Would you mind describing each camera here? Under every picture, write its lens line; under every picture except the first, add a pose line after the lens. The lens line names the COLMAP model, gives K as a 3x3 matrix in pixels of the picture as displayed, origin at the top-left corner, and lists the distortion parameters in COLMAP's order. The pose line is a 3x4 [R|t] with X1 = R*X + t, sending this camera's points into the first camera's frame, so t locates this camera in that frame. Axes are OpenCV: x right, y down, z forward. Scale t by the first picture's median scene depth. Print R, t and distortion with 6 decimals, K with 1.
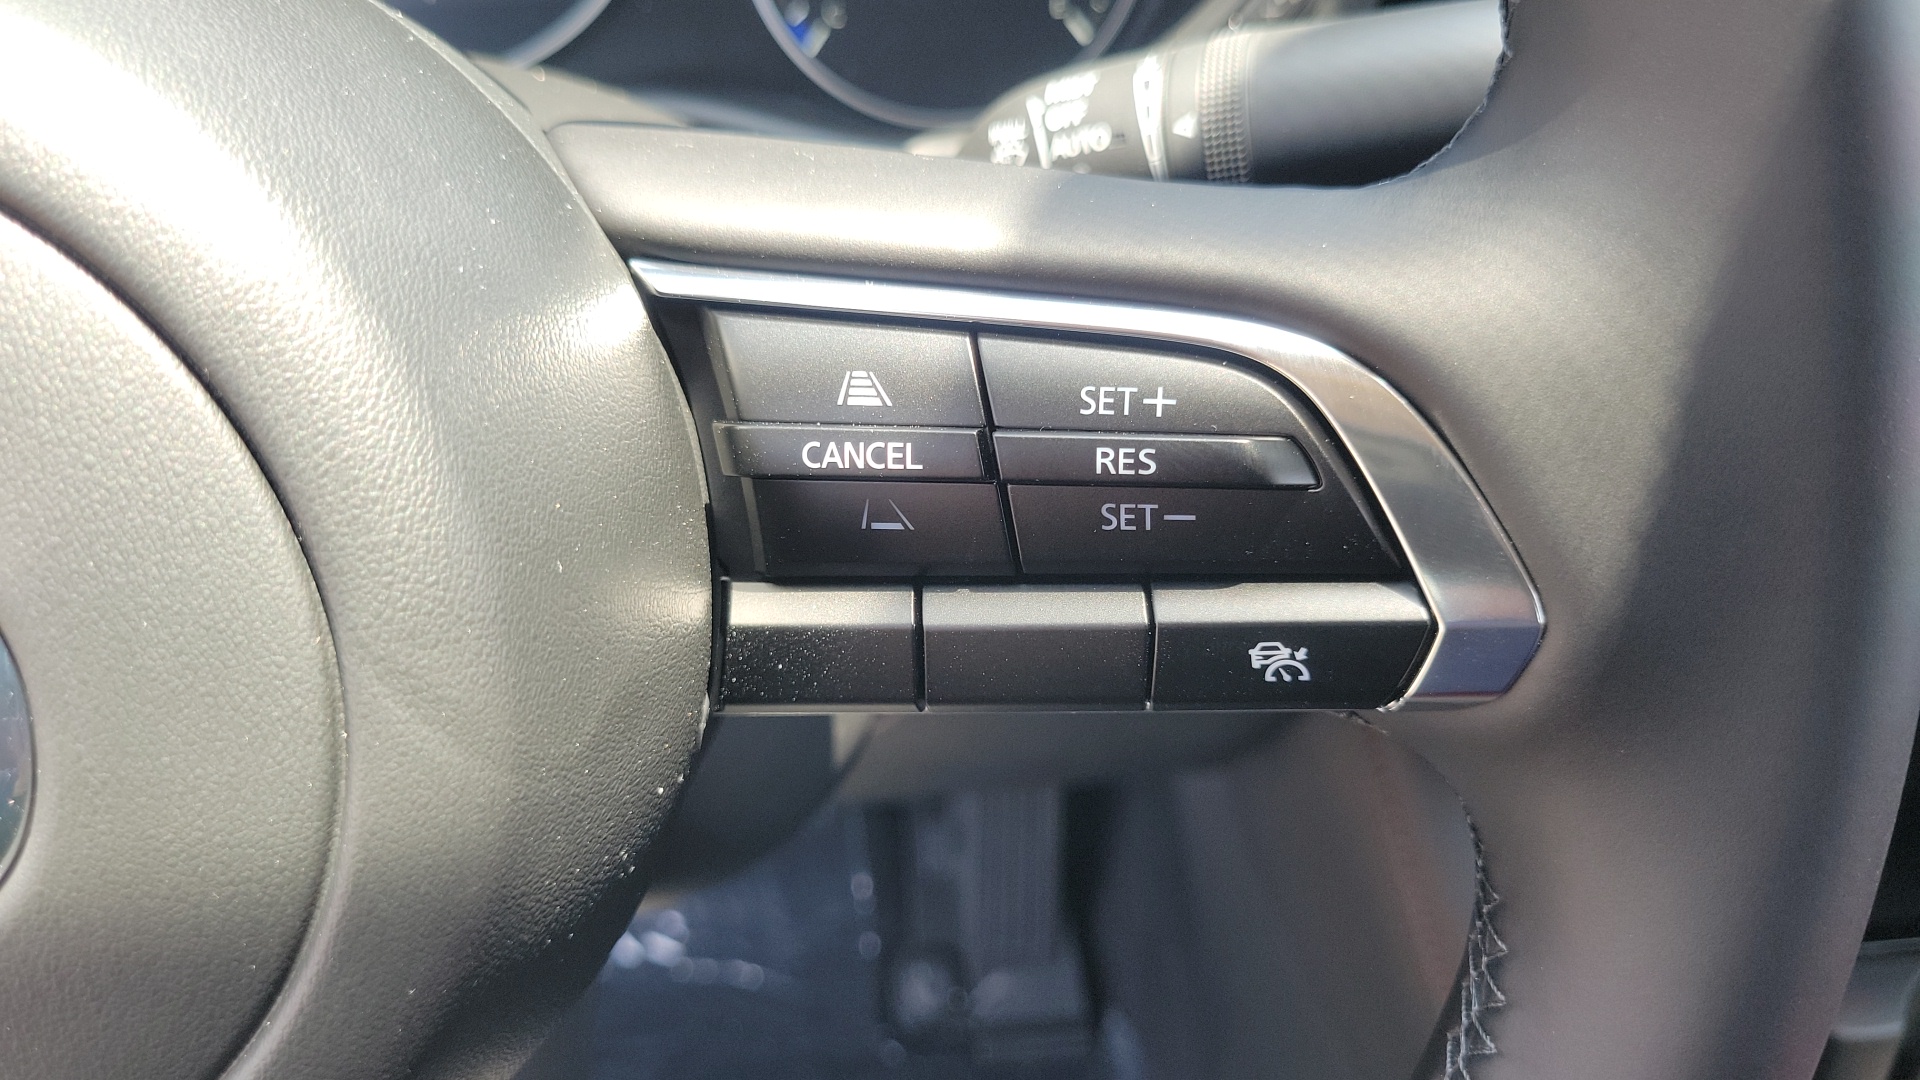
lens RADIAL K [[1543.9, 0, 960.0], [0, 1543.9, 540.0], [0, 0, 1]] dist [0.009378, -0.000114]
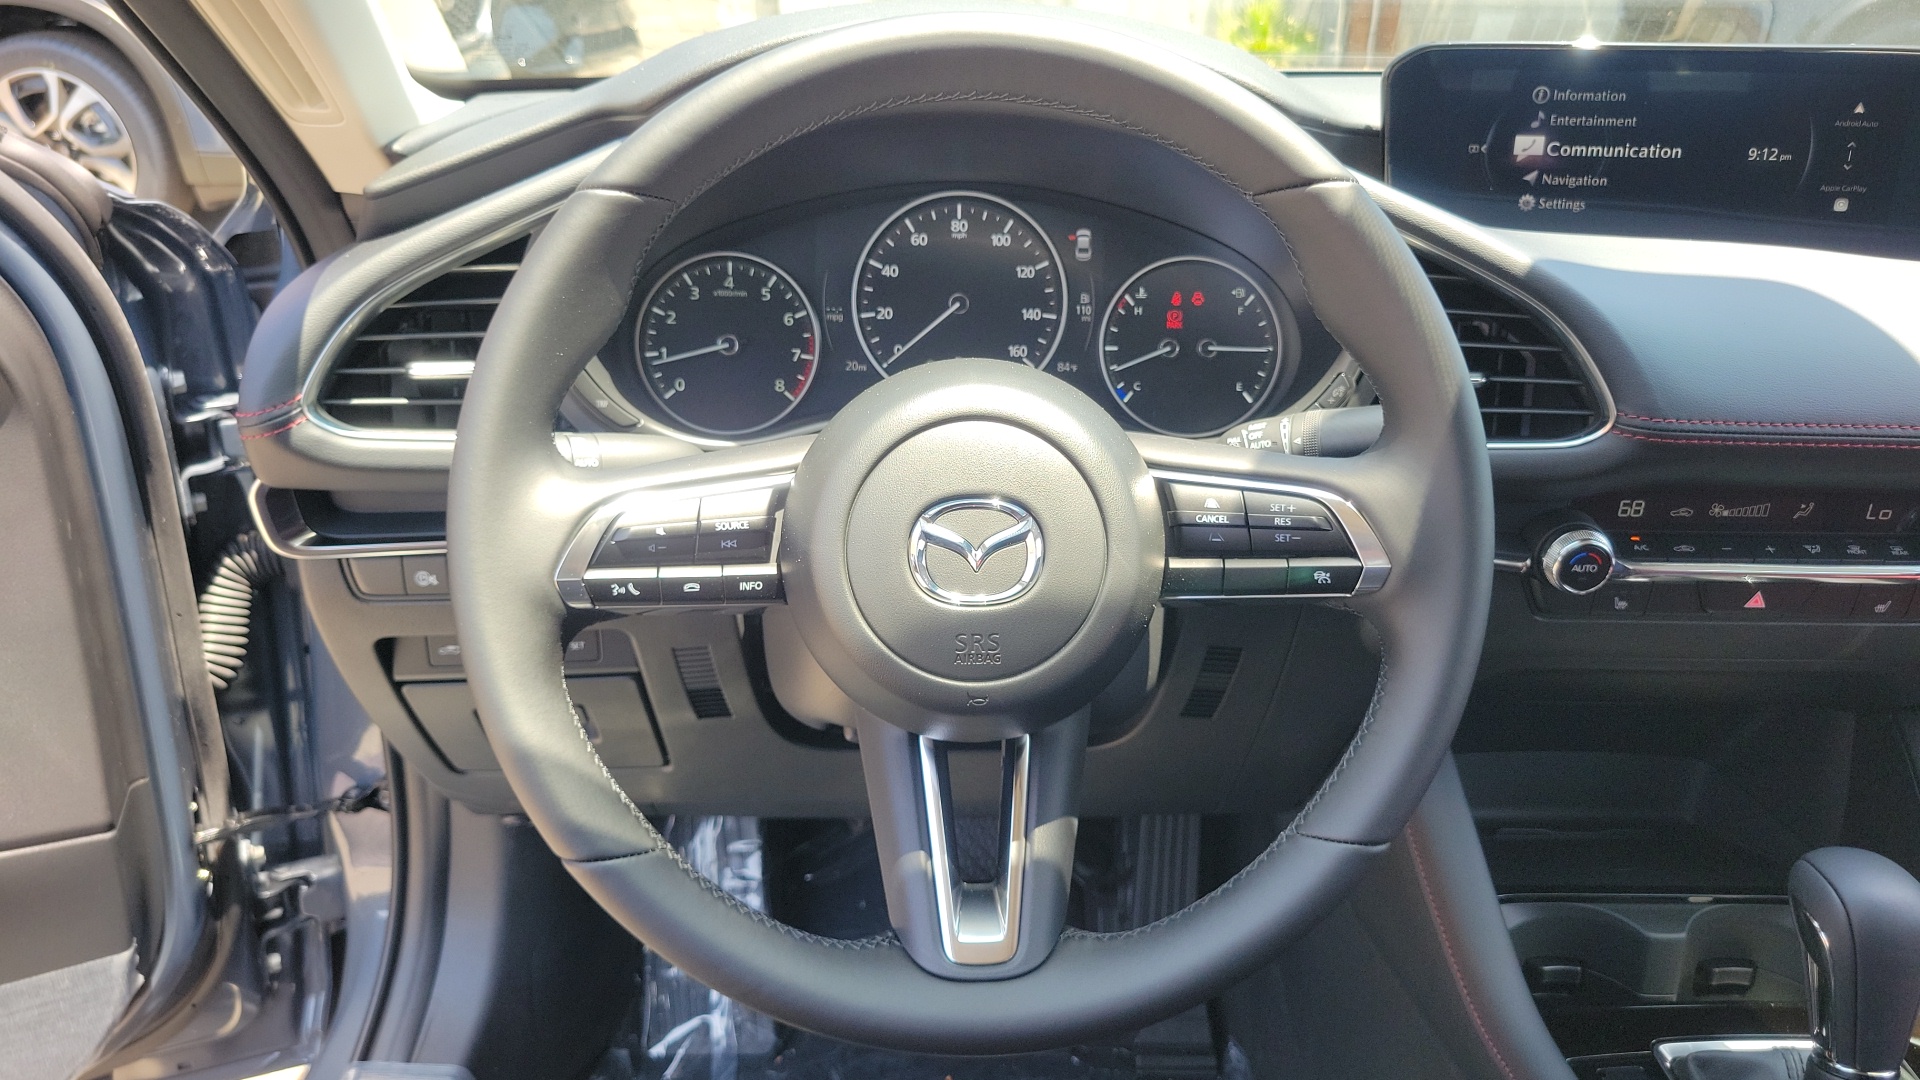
lens RADIAL K [[1543.9, 0, 960.0], [0, 1543.9, 540.0], [0, 0, 1]] dist [0.009378, -0.000114]
pose [[0.996672, 0.046956, -0.066629, -0.430566], [-0.058951, 0.979751, -0.191343, 0.766618], [0.056295, 0.194634, 0.979259, -2.777834]]
